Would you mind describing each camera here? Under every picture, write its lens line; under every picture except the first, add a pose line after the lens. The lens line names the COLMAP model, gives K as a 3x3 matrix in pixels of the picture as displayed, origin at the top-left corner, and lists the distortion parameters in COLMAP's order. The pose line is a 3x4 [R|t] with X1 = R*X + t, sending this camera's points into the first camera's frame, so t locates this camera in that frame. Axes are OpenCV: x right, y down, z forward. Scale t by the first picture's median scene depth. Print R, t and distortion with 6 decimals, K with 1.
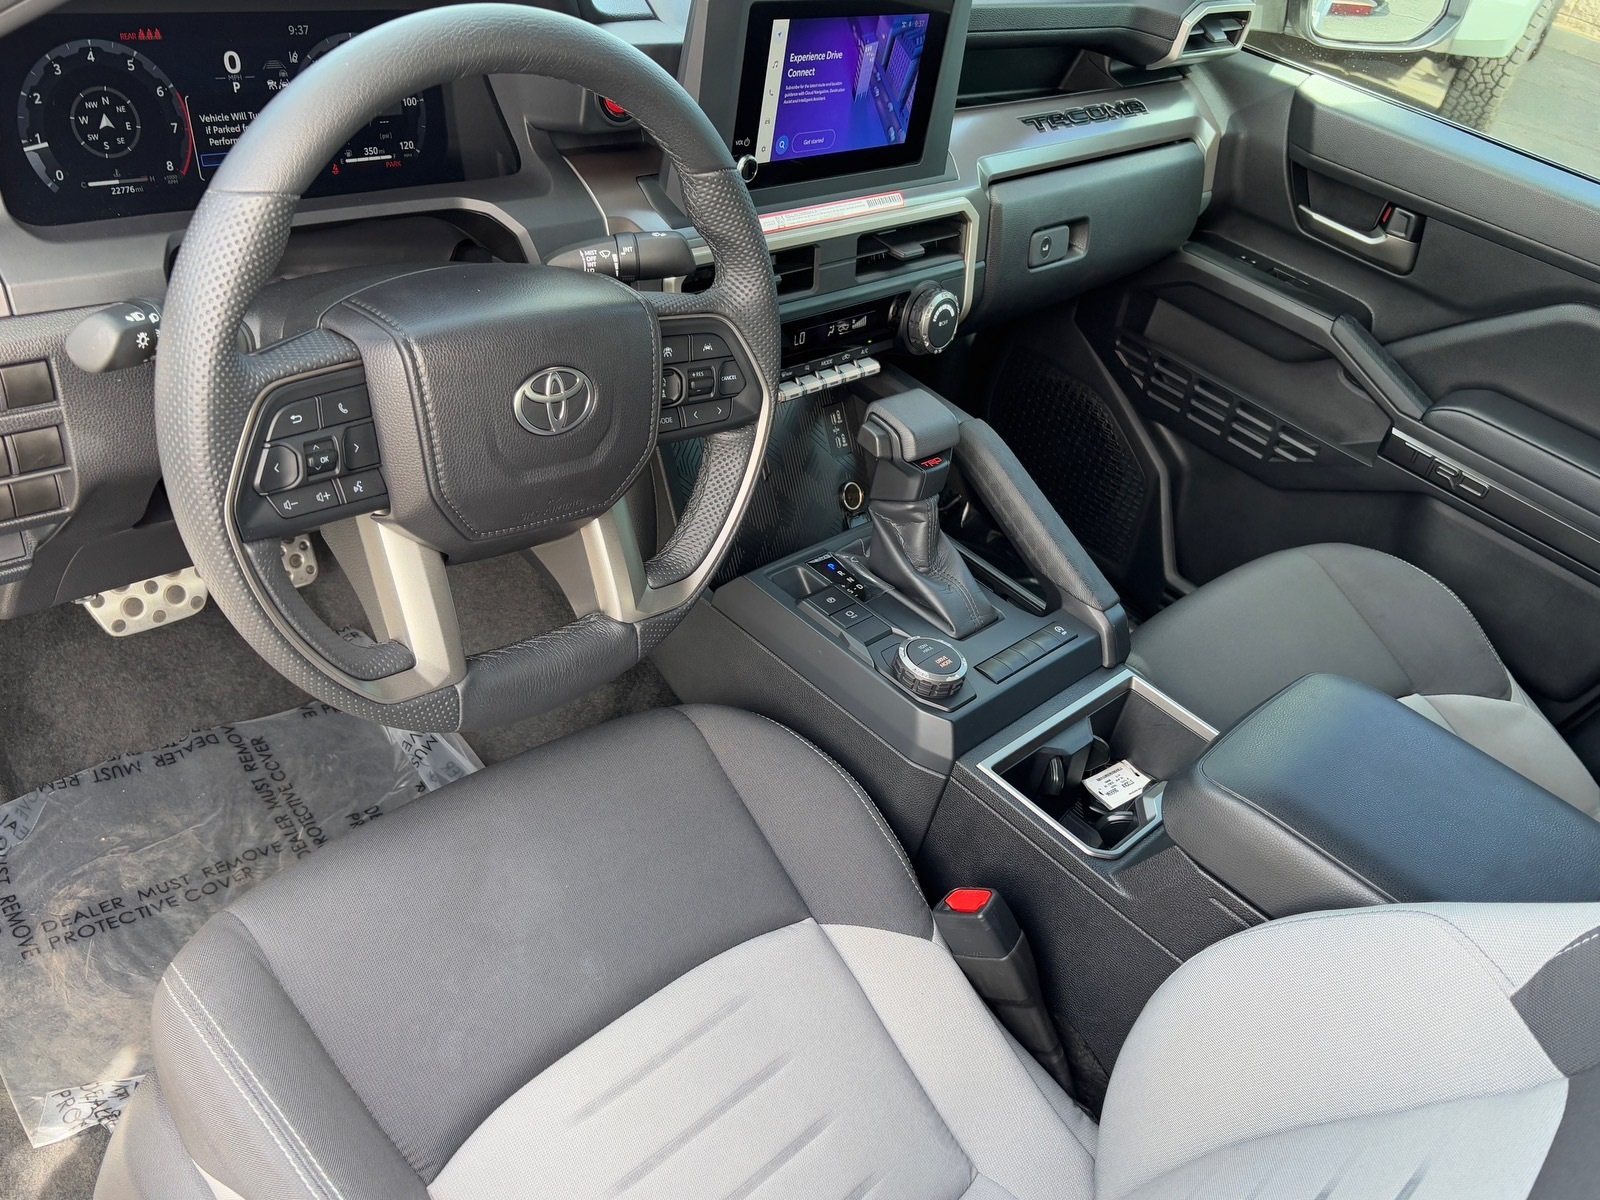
lens RADIAL K [[1397.9, 0, 787.6], [0, 1397.9, 612.9], [0, 0, 1]] dist [0.047306, -0.056509]
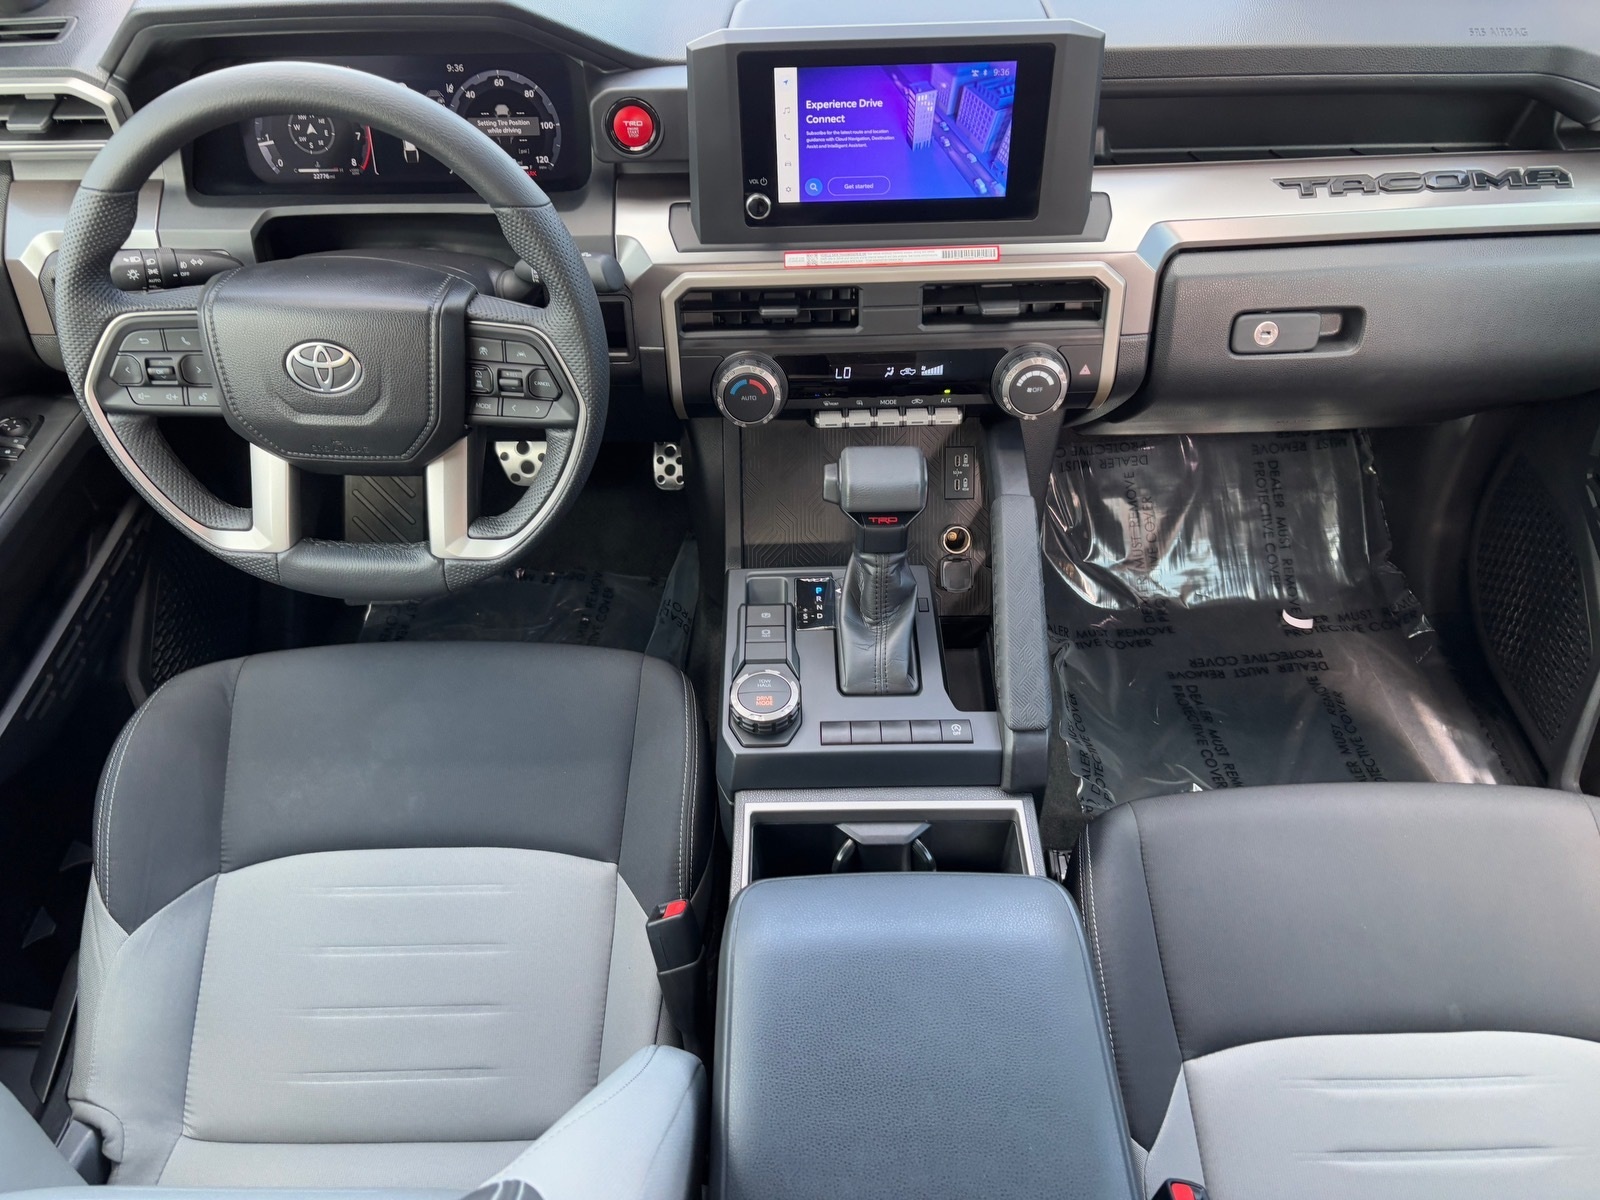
lens RADIAL K [[1213.2, 0, 790.2], [0, 1213.2, 609.4], [0, 0, 1]] dist [0.043531, -0.053388]
pose [[0.674365, 0.326128, -0.662474, 0.698342], [-0.287761, 0.942319, 0.170966, -0.188256], [0.680019, 0.075341, 0.729314, 0.350218]]
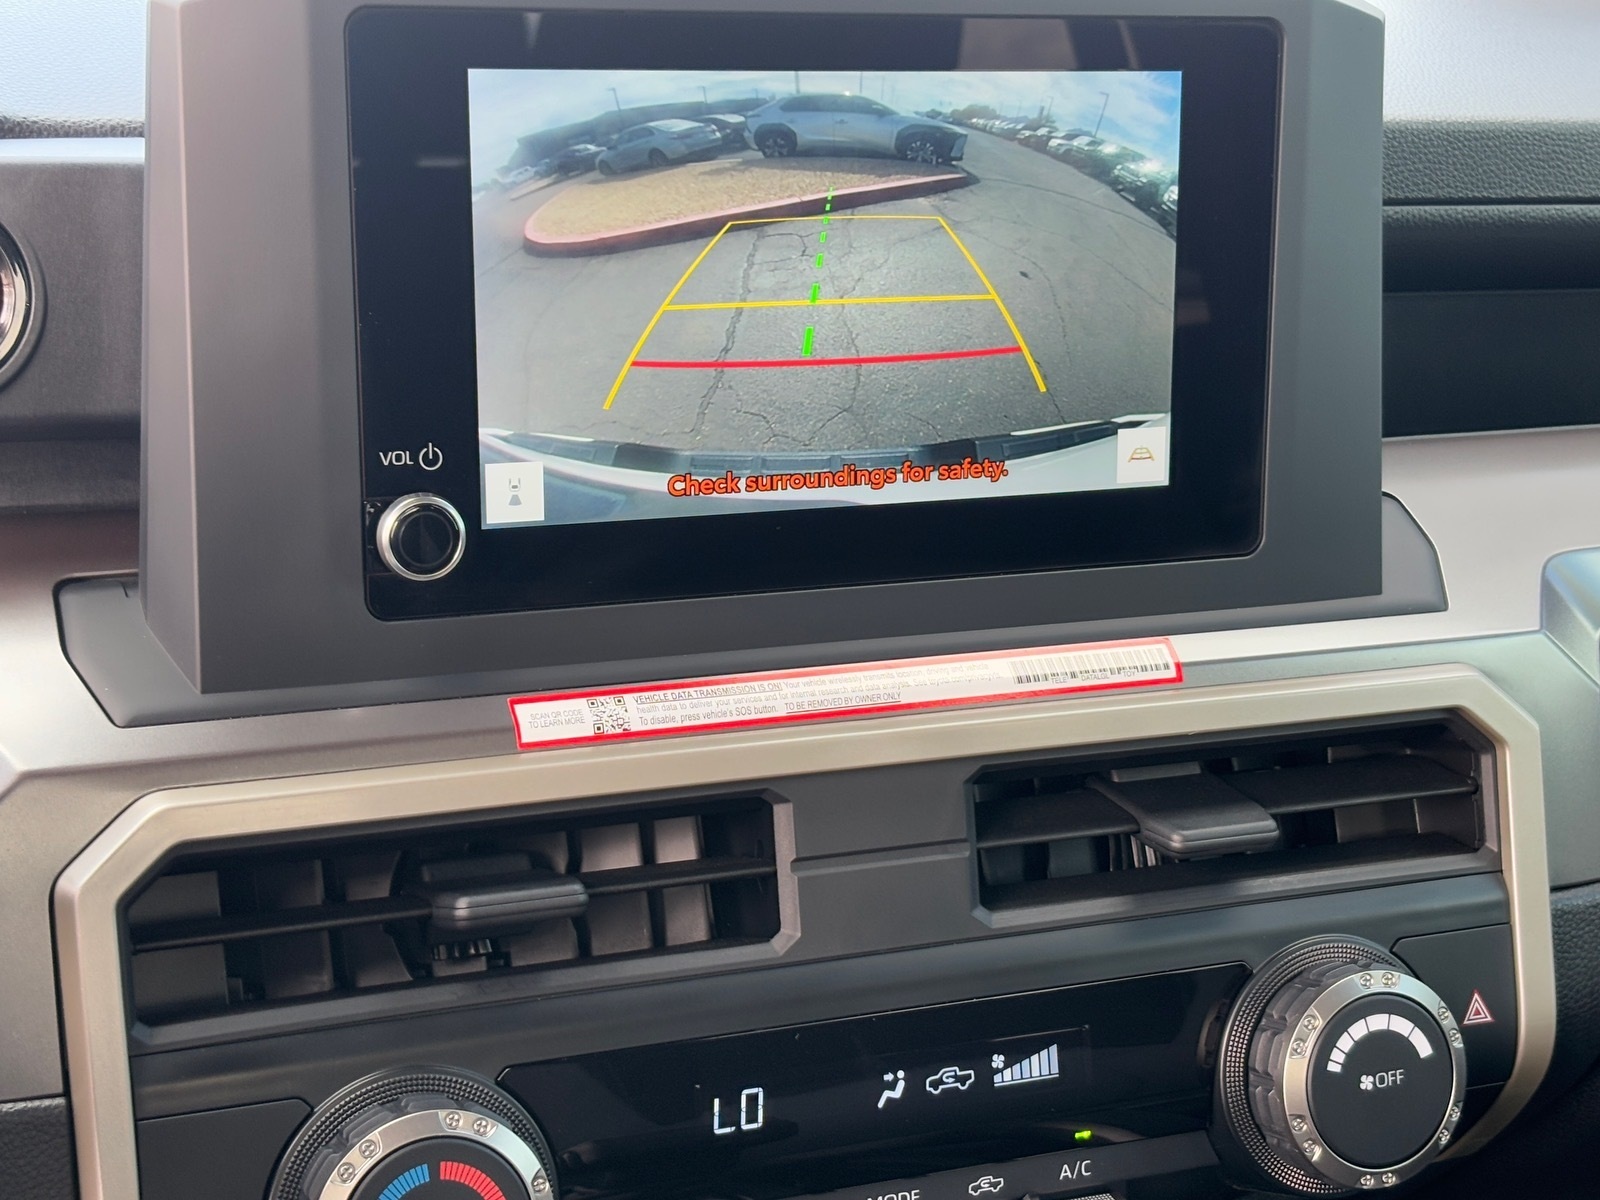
lens RADIAL K [[2629.0, 0, 784.3], [0, 2629.0, 631.0], [0, 0, 1]] dist [0.130236, 0.000000]
pose [[0.903696, -0.070408, -0.422345, 0.274566], [-0.104877, 0.919942, -0.377767, -0.090382], [0.415131, 0.385681, 0.823964, 0.564466]]
